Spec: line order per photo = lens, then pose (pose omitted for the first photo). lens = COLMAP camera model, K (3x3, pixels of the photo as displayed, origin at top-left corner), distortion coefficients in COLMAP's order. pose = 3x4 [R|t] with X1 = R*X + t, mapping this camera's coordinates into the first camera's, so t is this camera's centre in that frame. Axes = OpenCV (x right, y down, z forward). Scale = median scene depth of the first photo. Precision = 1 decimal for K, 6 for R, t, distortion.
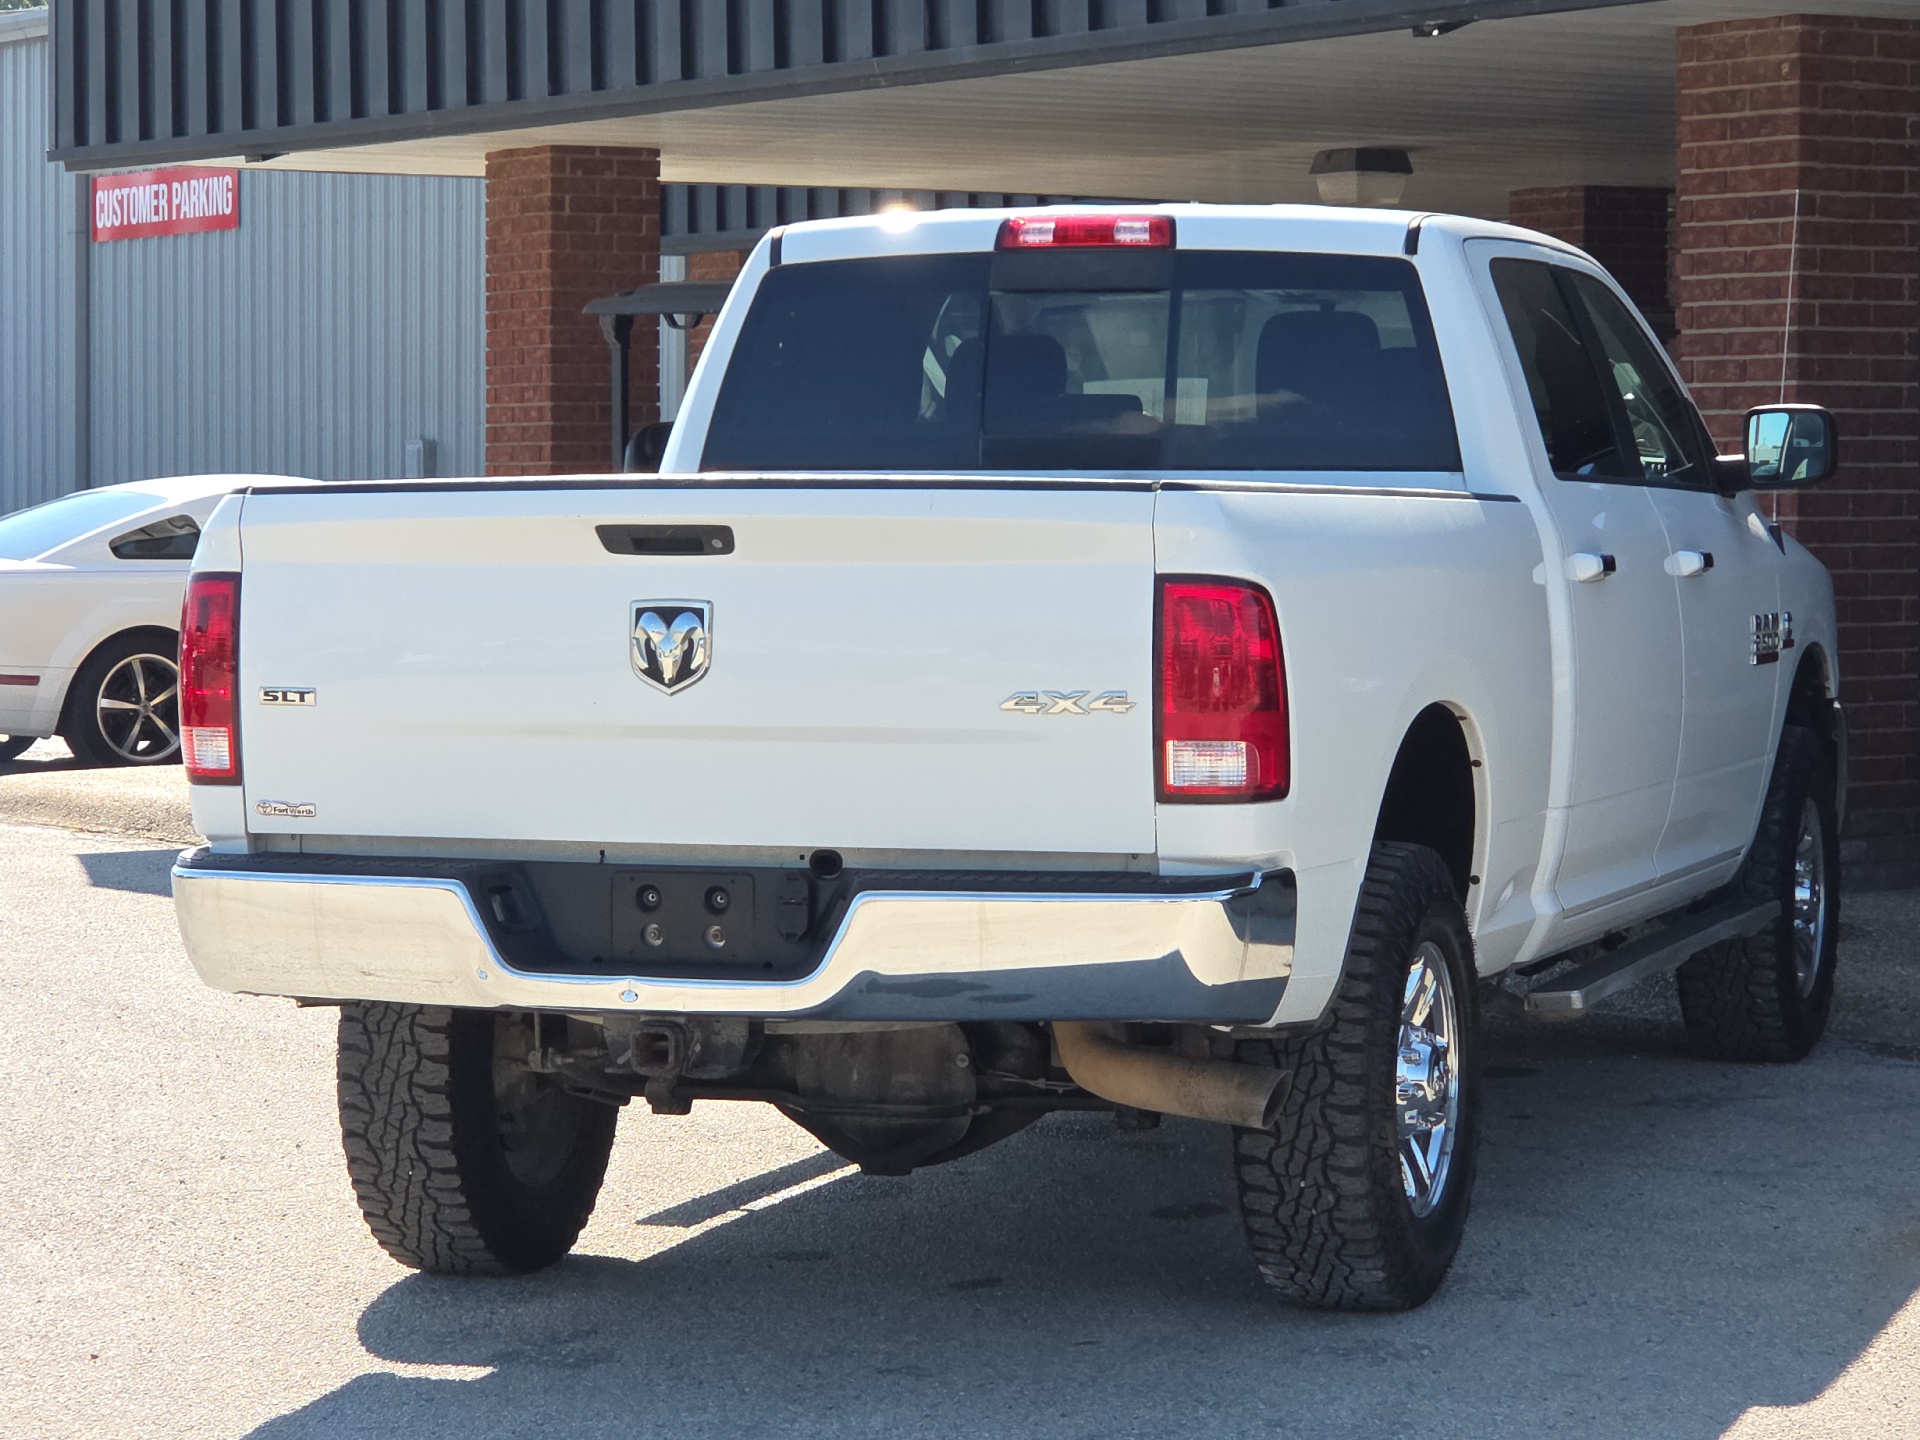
lens RADIAL K [[5162.6, 0, 993.9], [0, 5162.6, 780.7], [0, 0, 1]] dist [-0.091357, 0.000000]
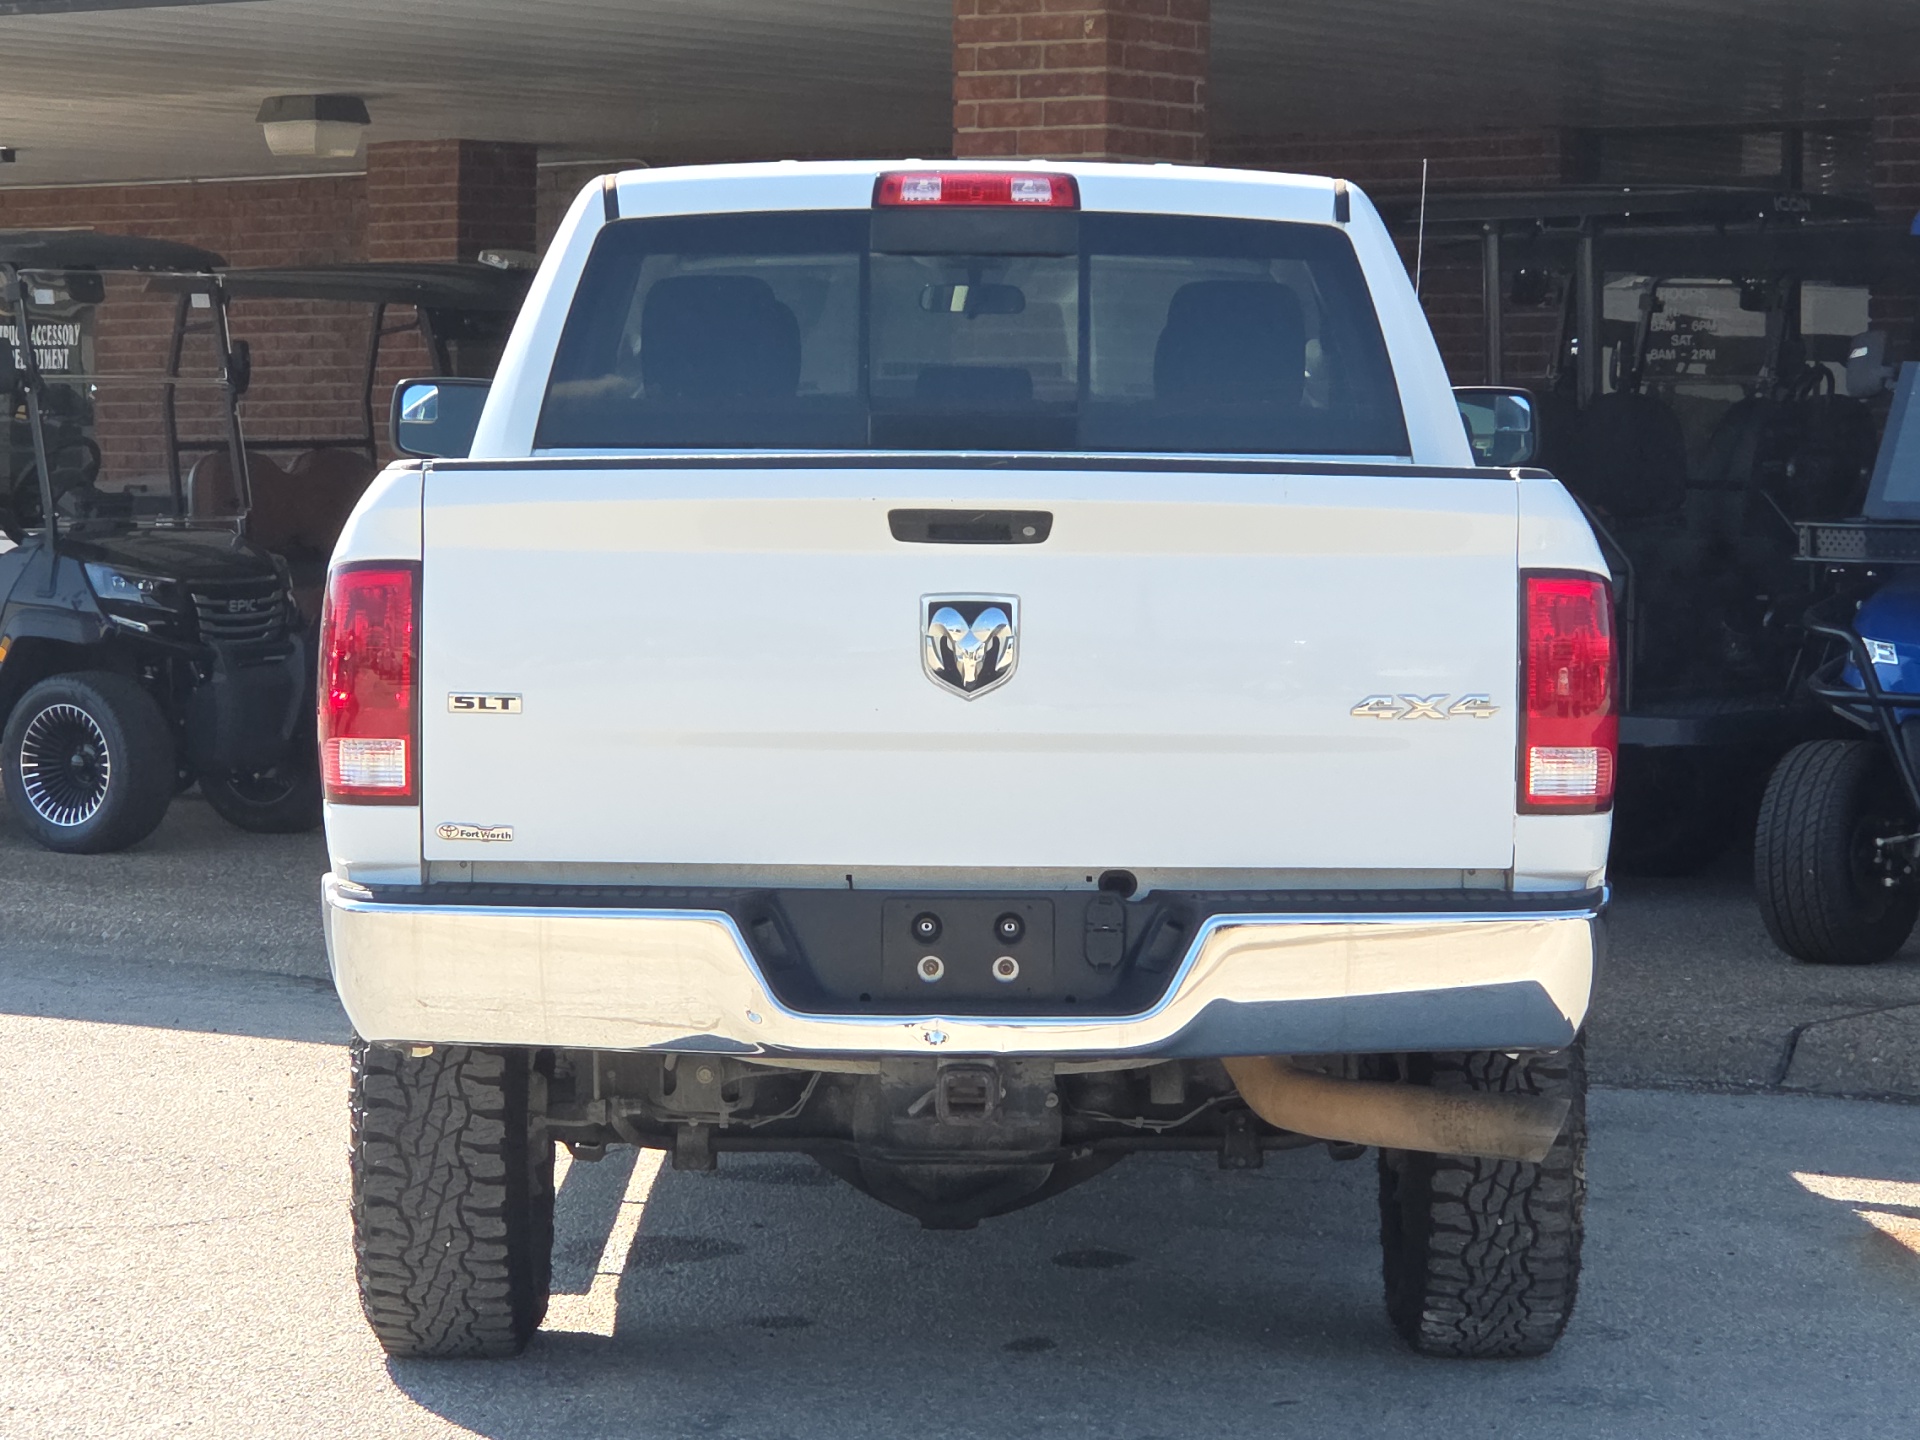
lens RADIAL K [[5607.4, 0, 951.6], [0, 5607.4, 728.1], [0, 0, 1]] dist [-0.305297, 0.000000]
pose [[0.949782, -0.006055, 0.312855, -0.290733], [0.008976, 0.999929, -0.007895, -0.003212], [-0.312785, 0.010306, 0.949768, 0.060951]]
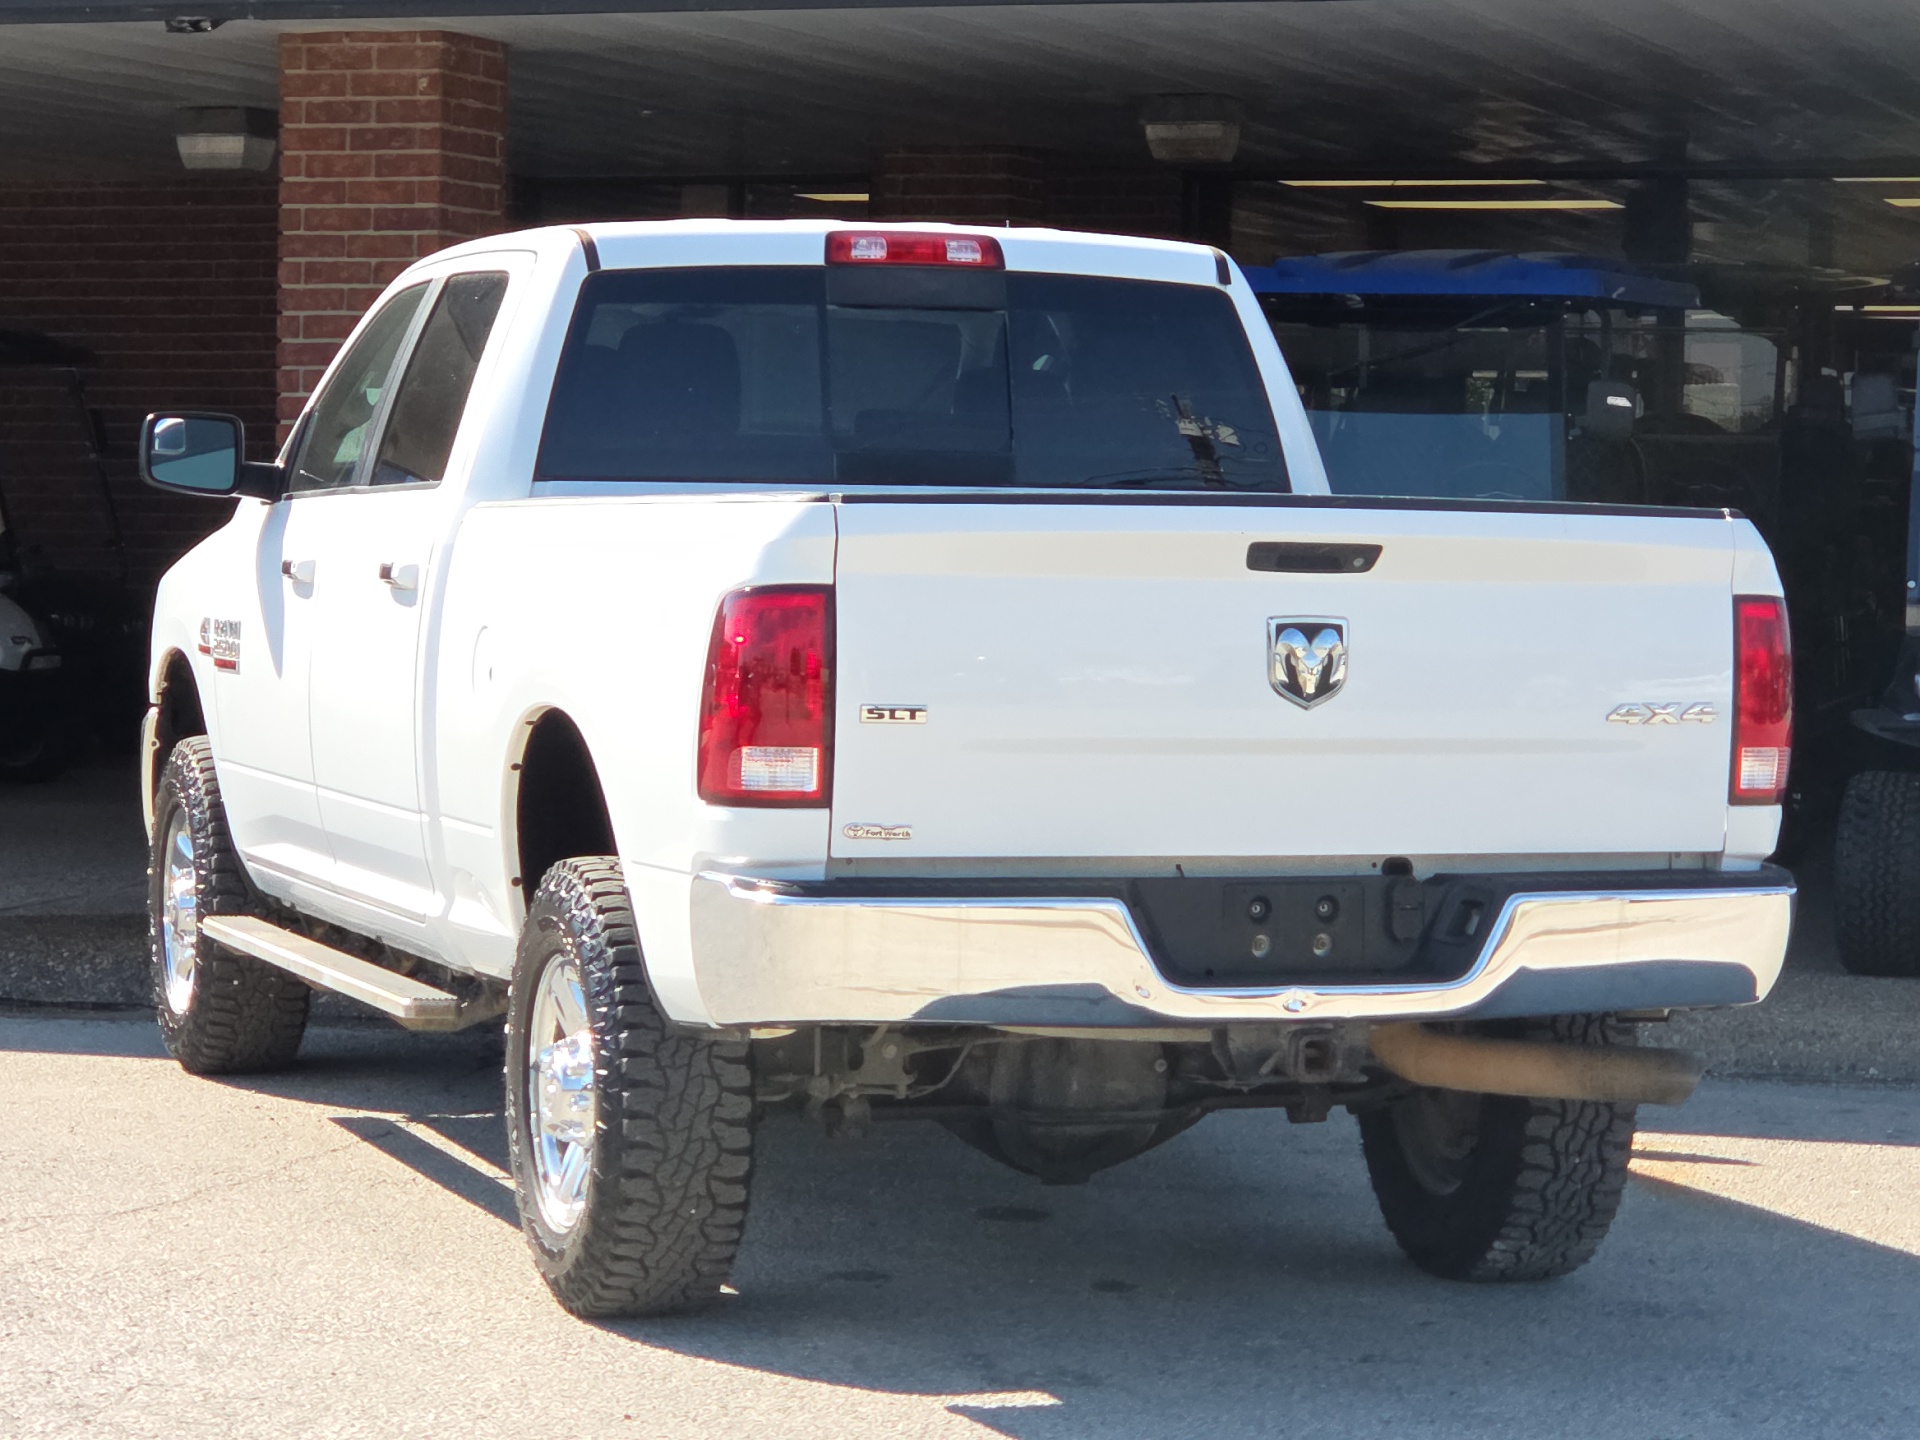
lens RADIAL K [[5376.7, 0, 966.1], [0, 5376.7, 727.5], [0, 0, 1]] dist [-0.178235, 0.000000]
pose [[0.804635, -0.010377, 0.593679, -0.587127], [0.017665, 0.999823, -0.006466, -0.005759], [-0.593507, 0.015690, 0.804676, 0.146437]]
